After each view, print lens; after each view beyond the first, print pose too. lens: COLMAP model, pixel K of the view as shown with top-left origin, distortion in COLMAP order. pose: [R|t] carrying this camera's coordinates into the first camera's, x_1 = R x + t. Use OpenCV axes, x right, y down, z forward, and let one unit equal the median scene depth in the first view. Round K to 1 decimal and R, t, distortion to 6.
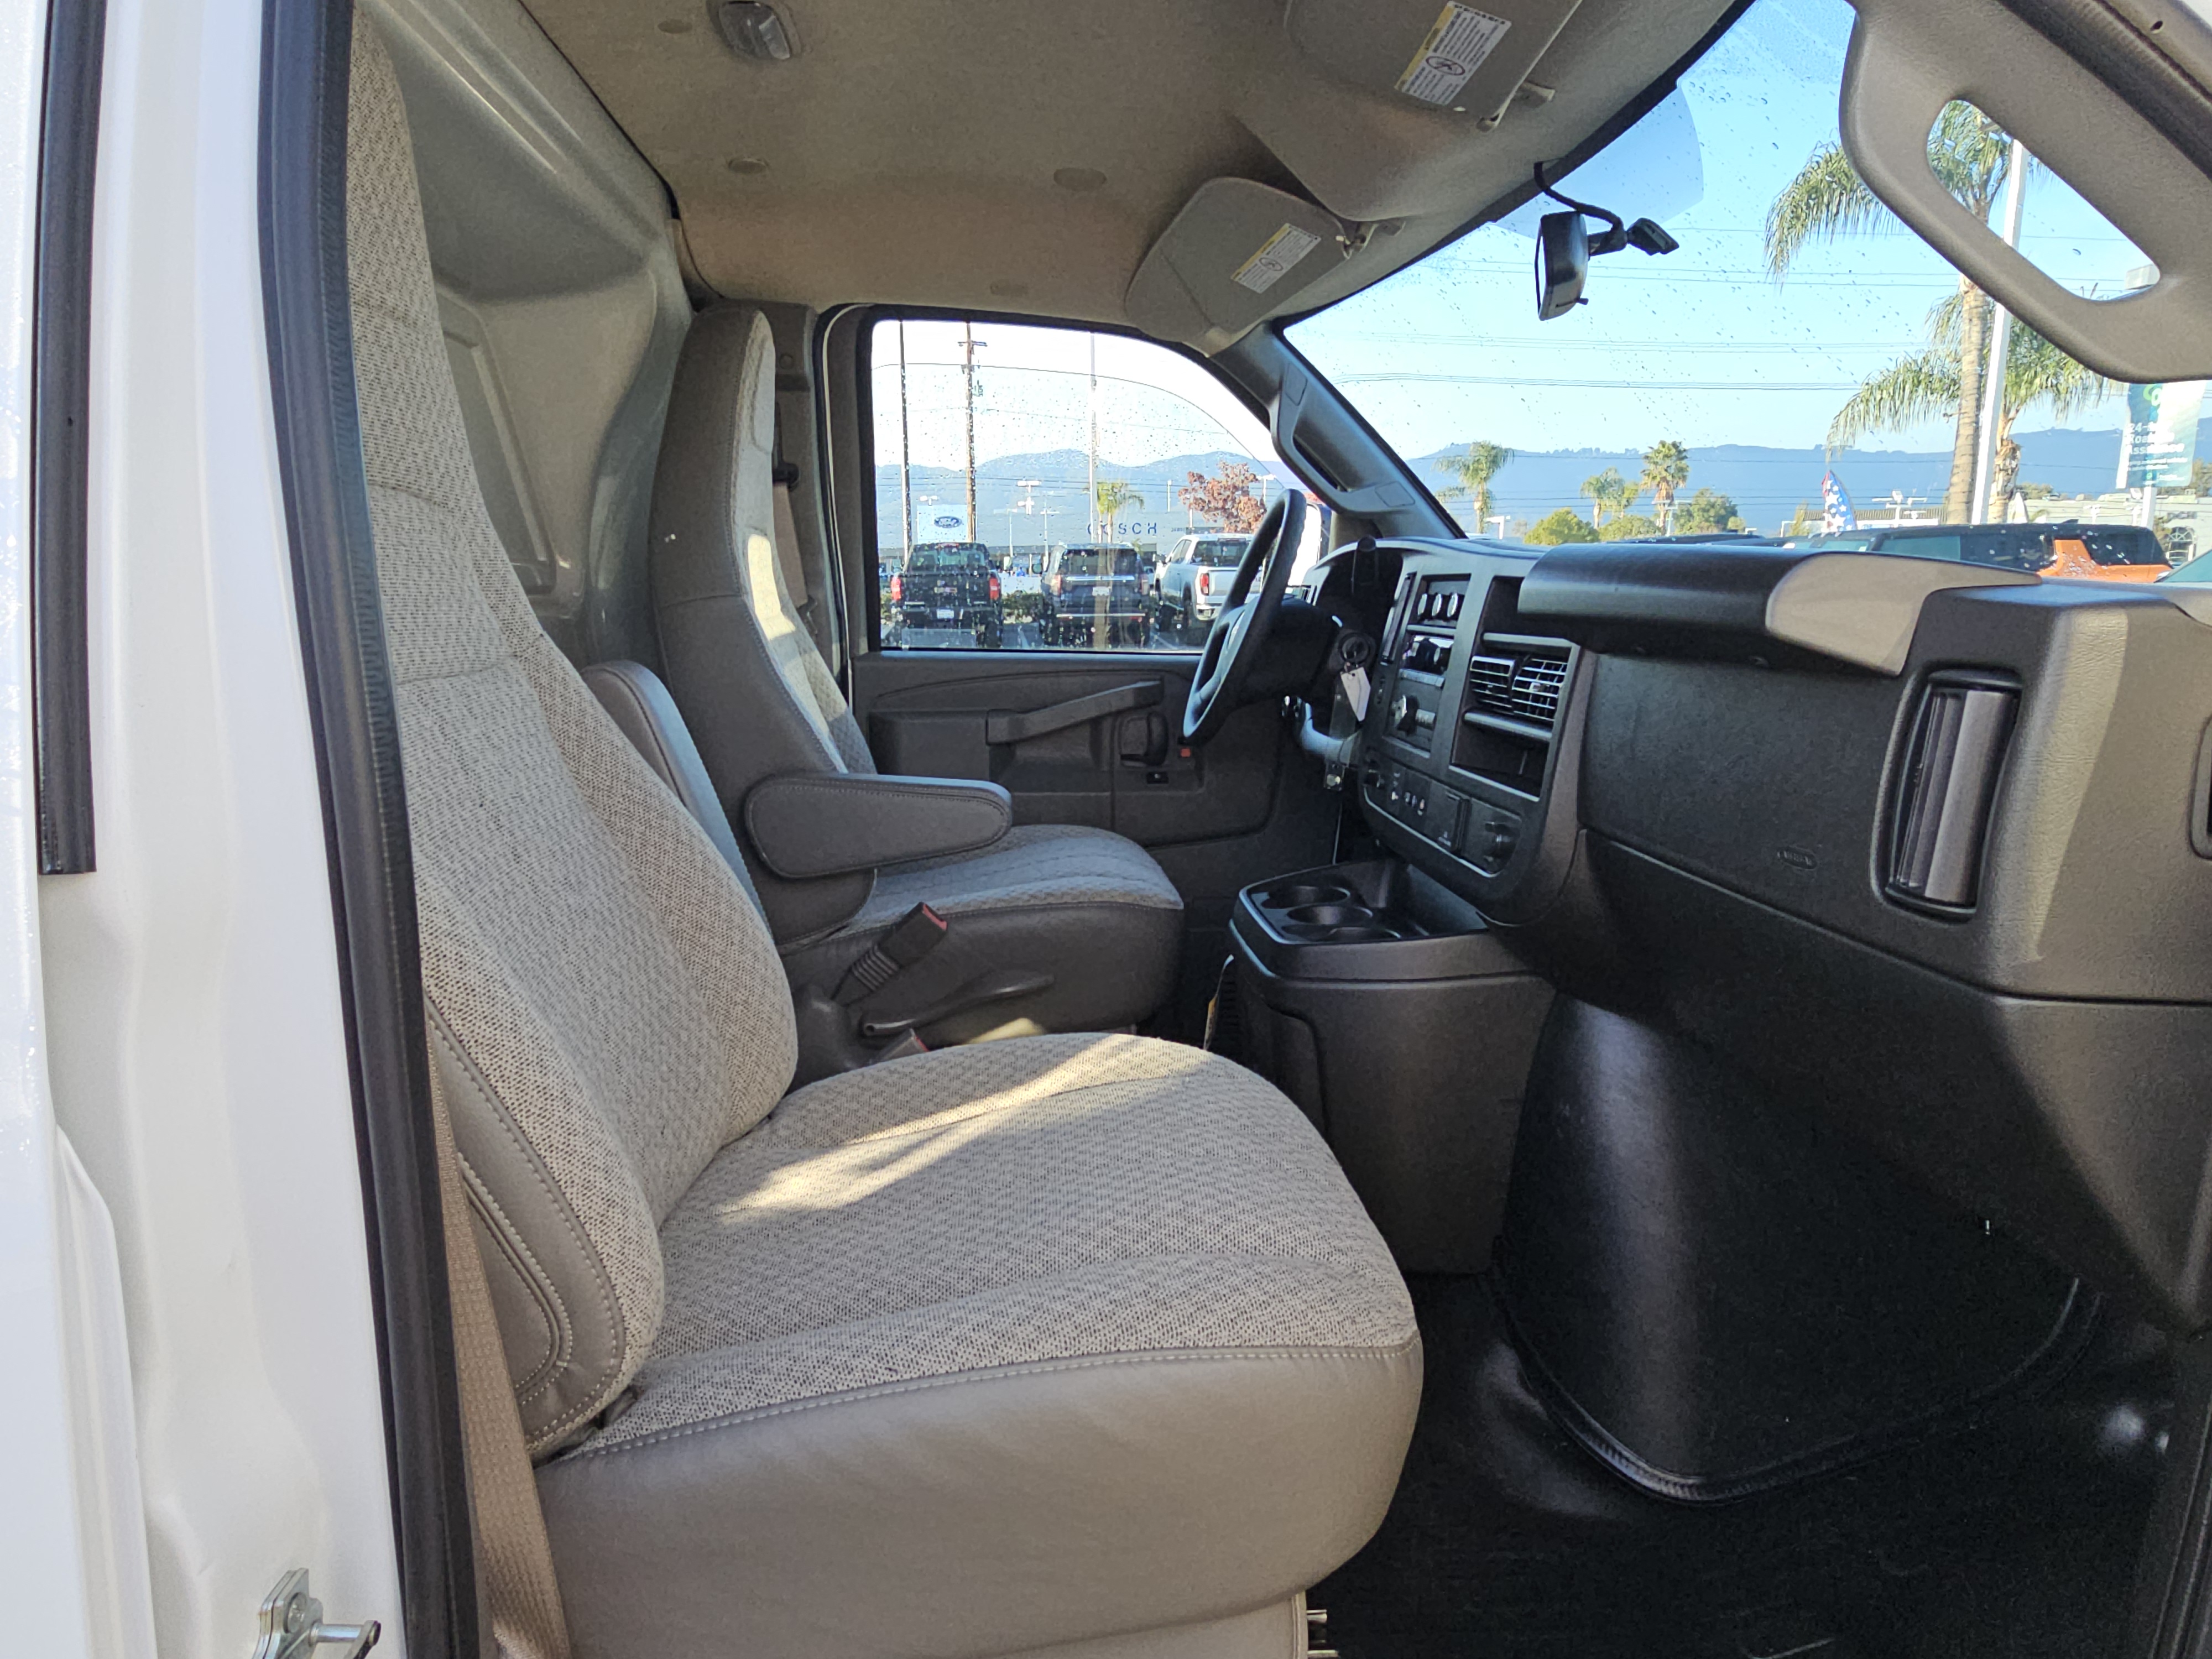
lens RADIAL K [[1348.5, 0, 1054.2], [0, 1348.5, 833.6], [0, 0, 1]] dist [-0.000405, 0.000717]
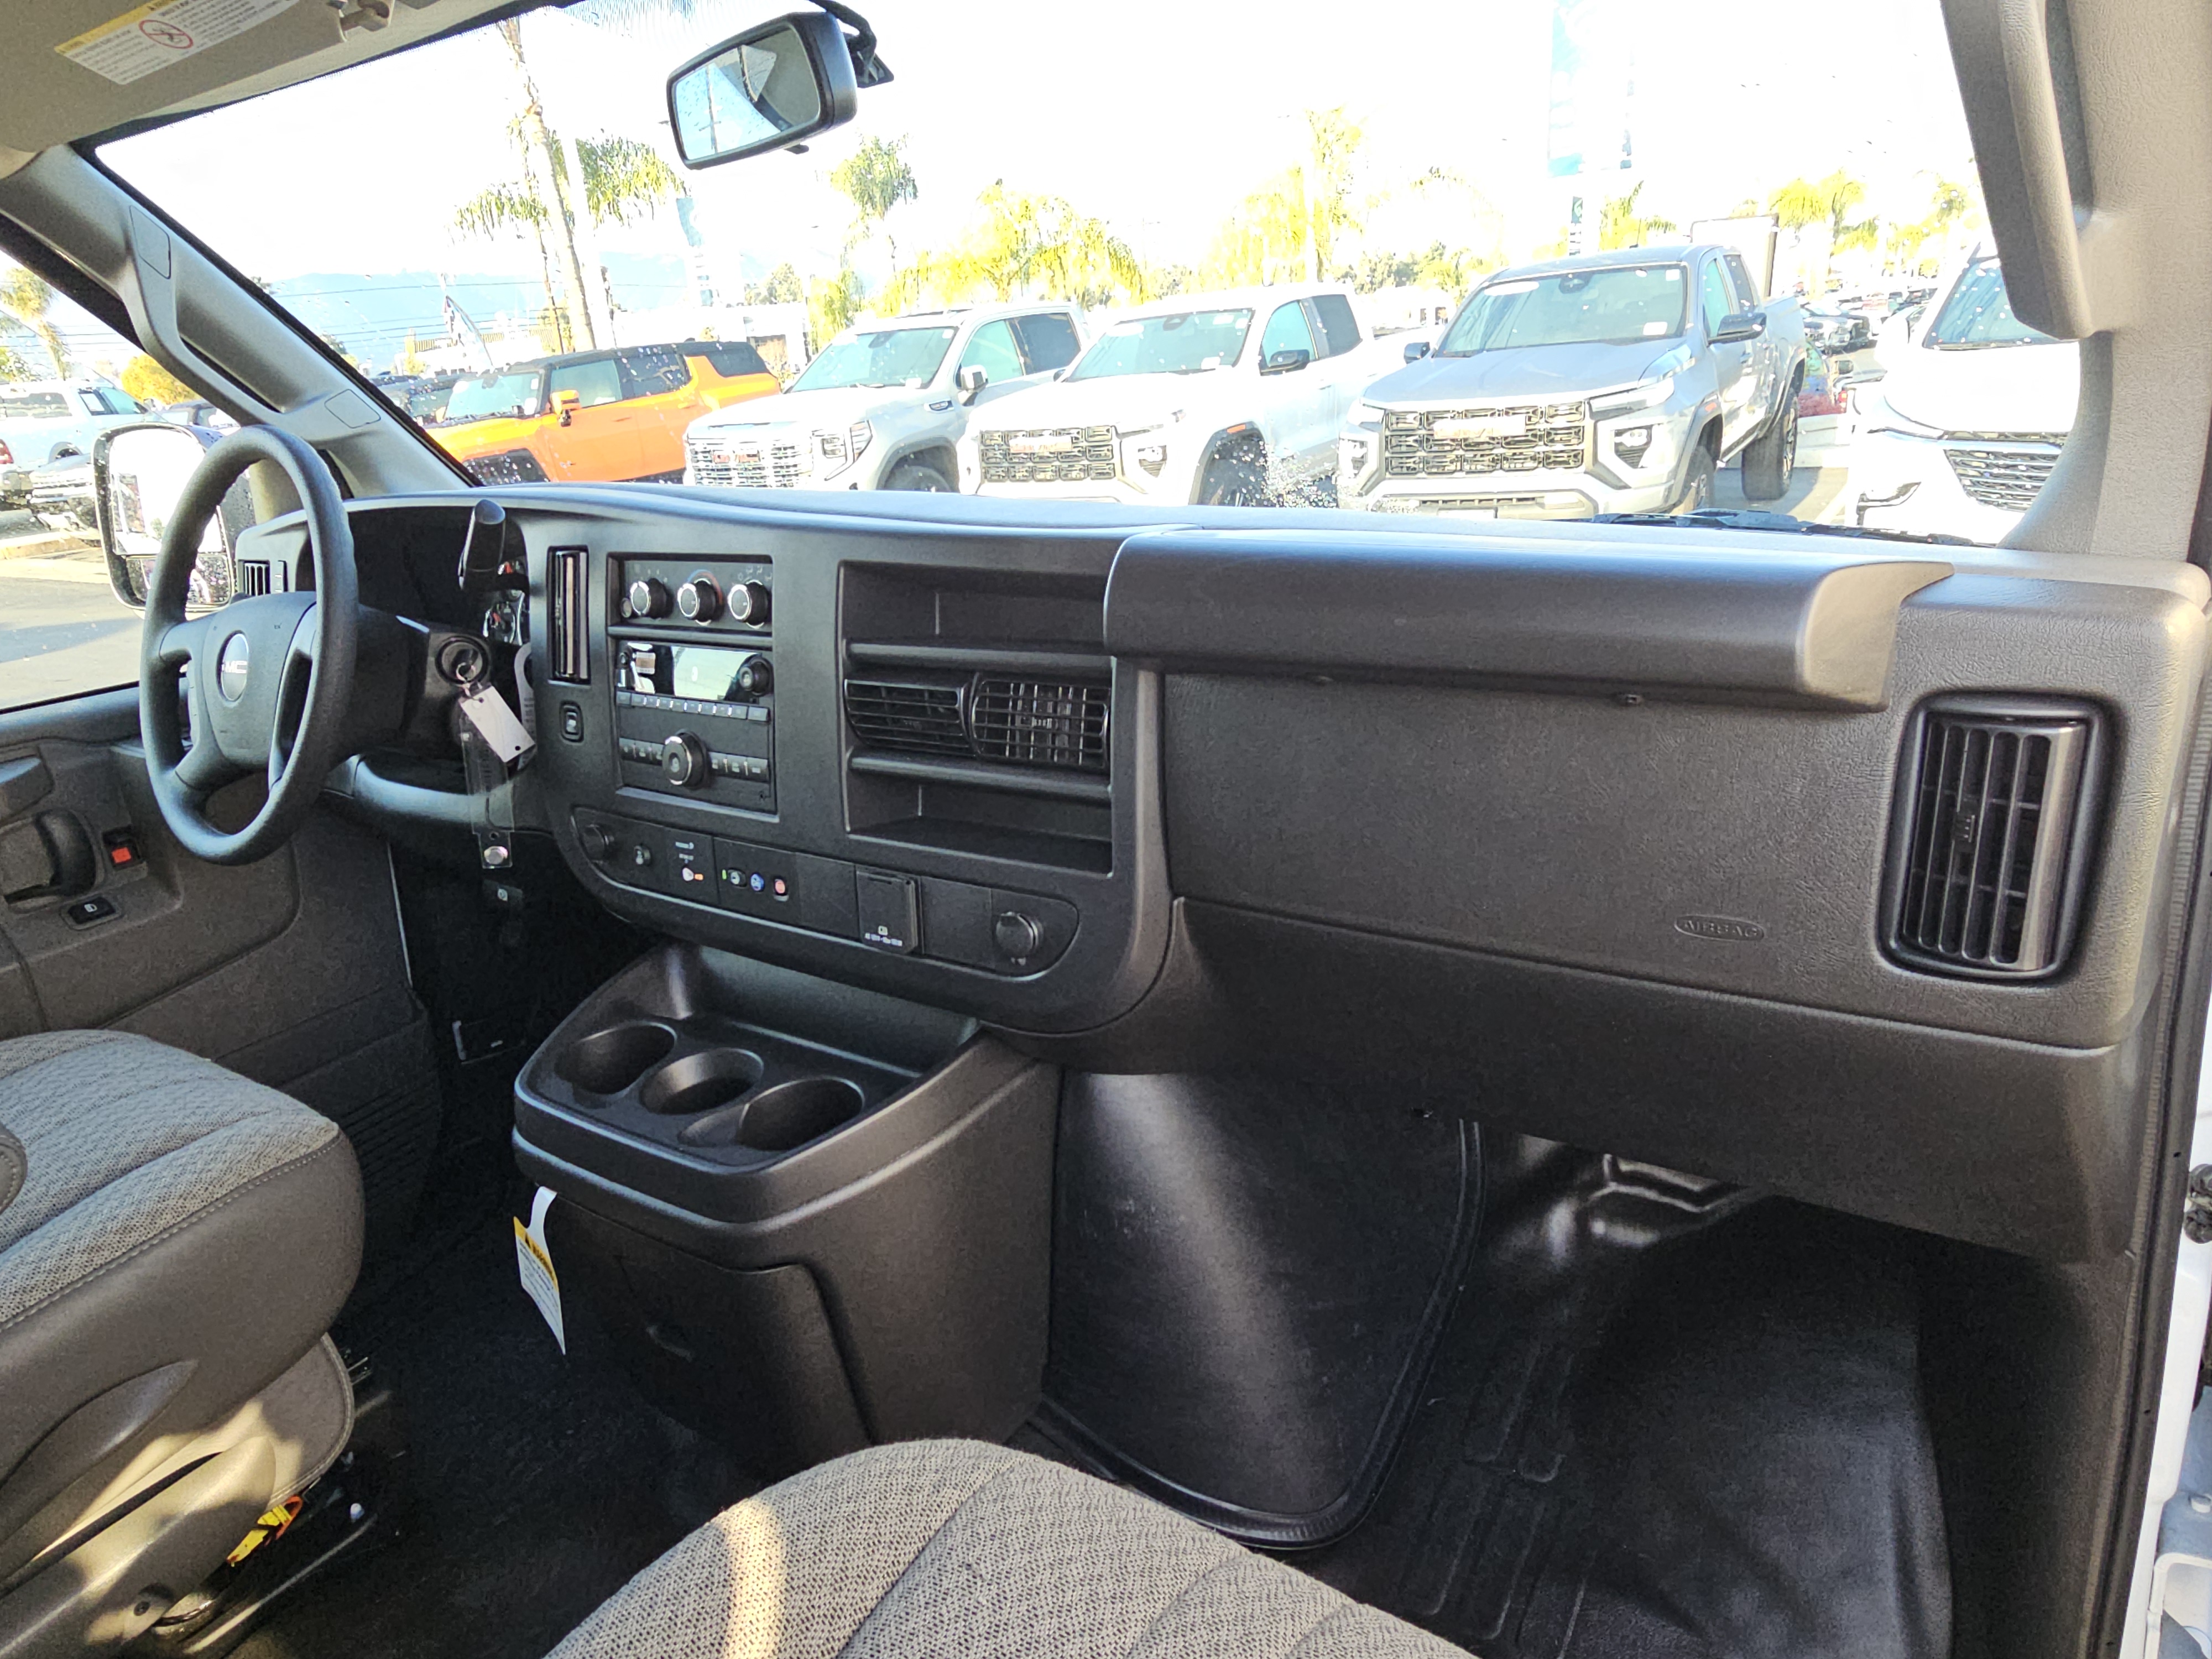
lens RADIAL K [[1348.5, 0, 1054.2], [0, 1348.5, 833.6], [0, 0, 1]] dist [-0.000405, 0.000717]
pose [[0.607345, -0.319701, 0.727271, -0.115297], [0.232609, 0.946896, 0.221995, -0.135967], [-0.759622, 0.034342, 0.649457, 0.341225]]
